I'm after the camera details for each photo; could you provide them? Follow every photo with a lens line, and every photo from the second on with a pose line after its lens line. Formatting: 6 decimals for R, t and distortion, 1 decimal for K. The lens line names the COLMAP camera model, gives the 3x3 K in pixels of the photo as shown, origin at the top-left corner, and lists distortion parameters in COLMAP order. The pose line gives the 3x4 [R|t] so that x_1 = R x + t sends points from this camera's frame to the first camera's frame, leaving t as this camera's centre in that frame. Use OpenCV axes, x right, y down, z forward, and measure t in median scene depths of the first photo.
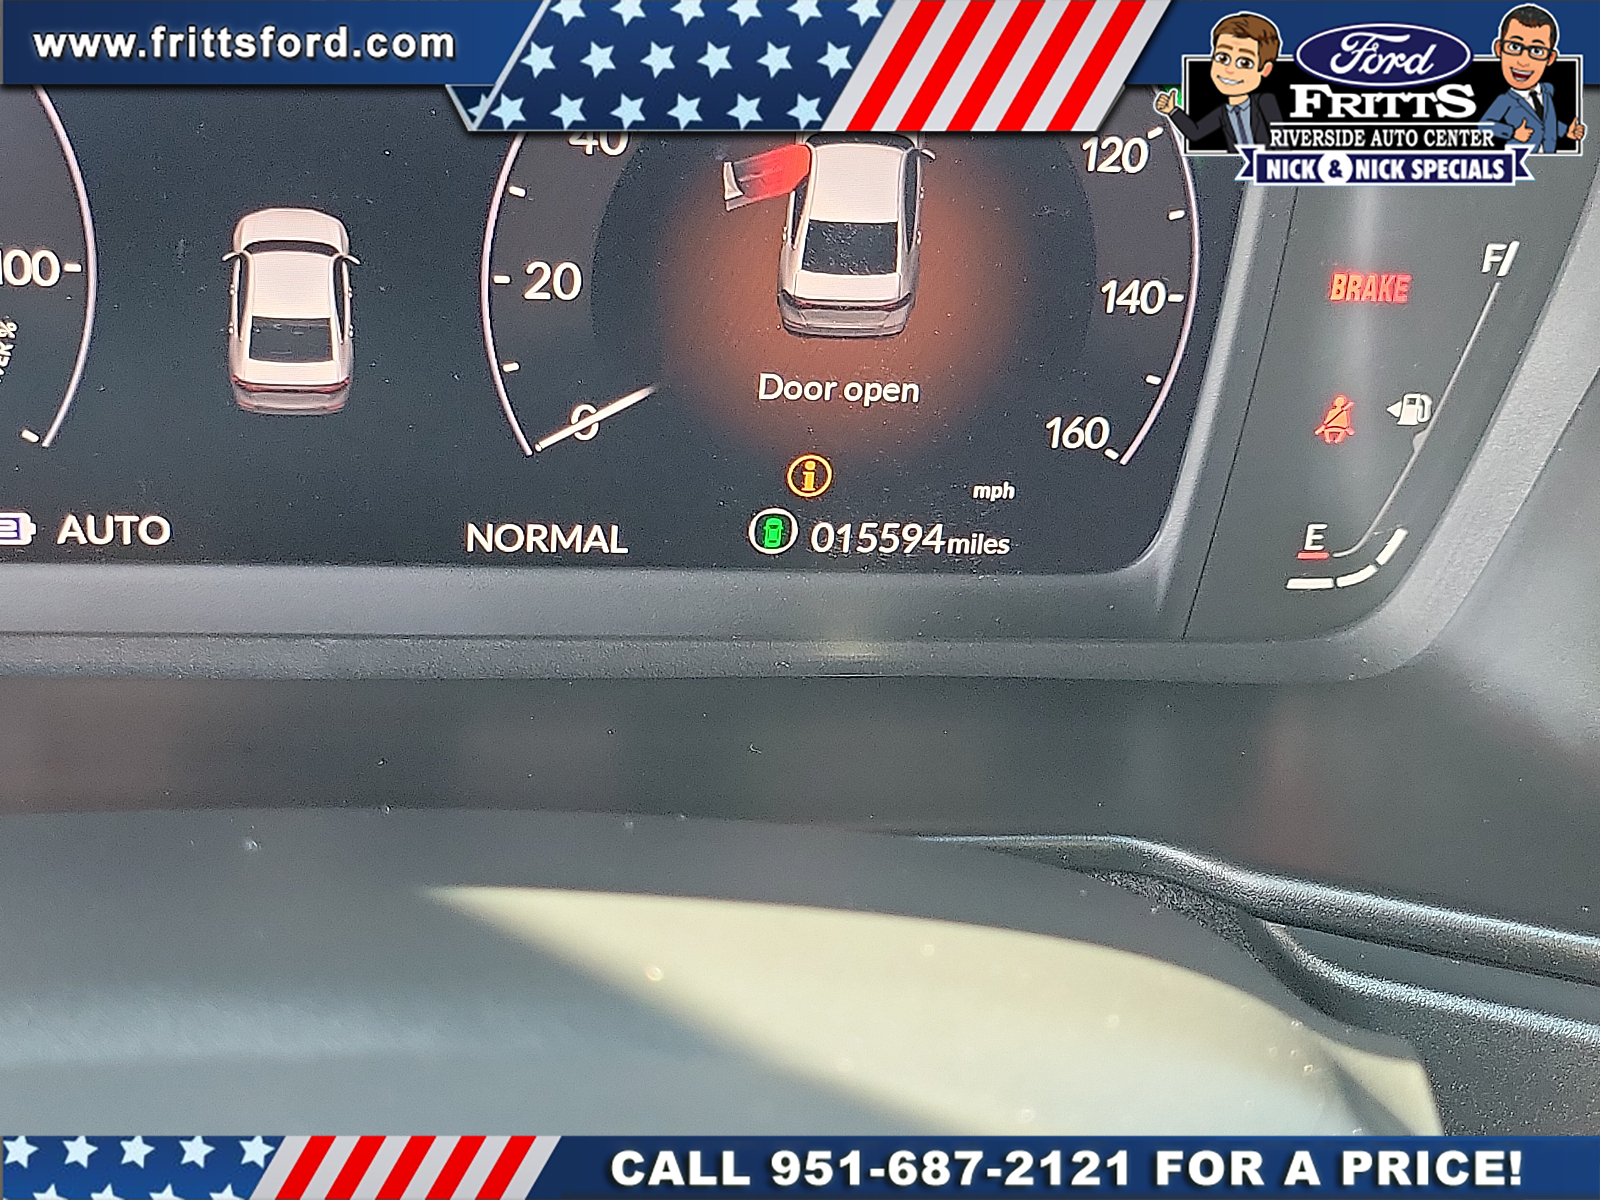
lens RADIAL K [[1202.8, 0, 800.3], [0, 1202.8, 597.2], [0, 0, 1]] dist [-0.007880, -0.004981]
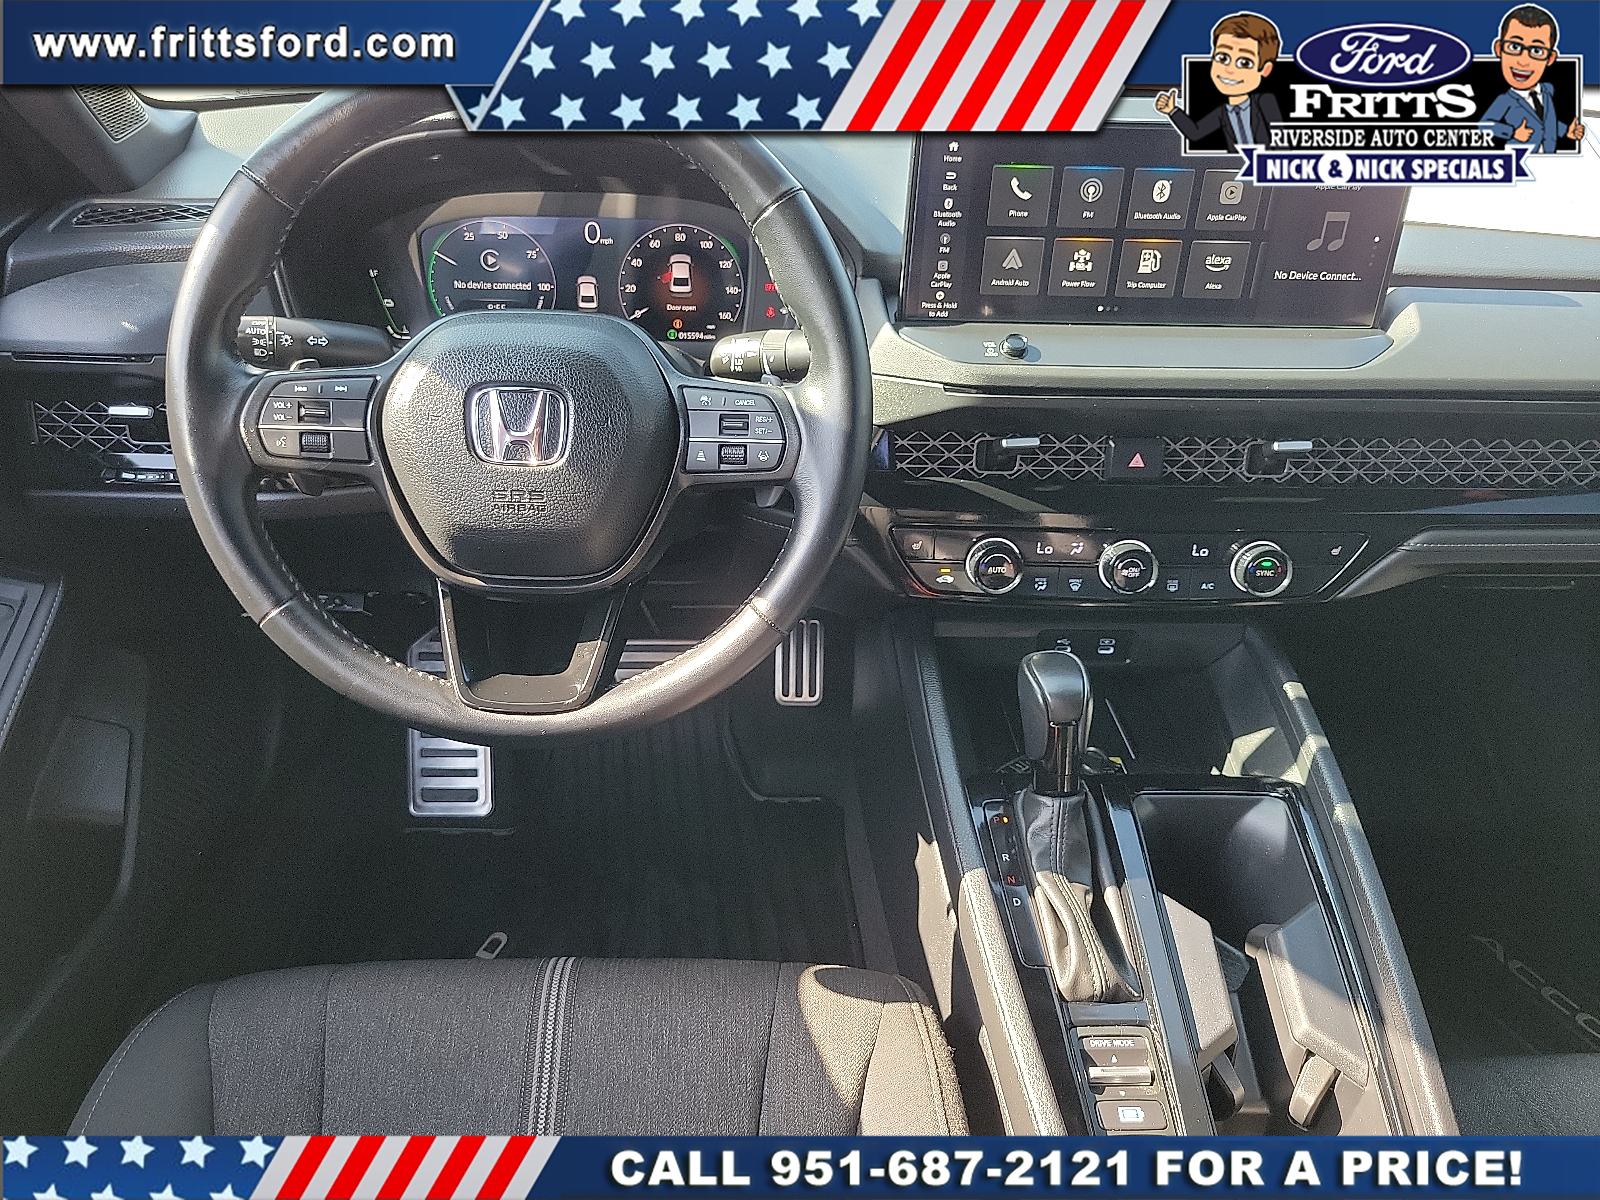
lens RADIAL K [[1202.8, 0, 795.9], [0, 1202.8, 601.8], [0, 0, 1]] dist [-0.007880, -0.004981]
pose [[0.999996, -0.000410, -0.002871, 0.586151], [0.000429, 0.999979, 0.006457, 1.183821], [0.002868, -0.006458, 0.999975, -4.710872]]
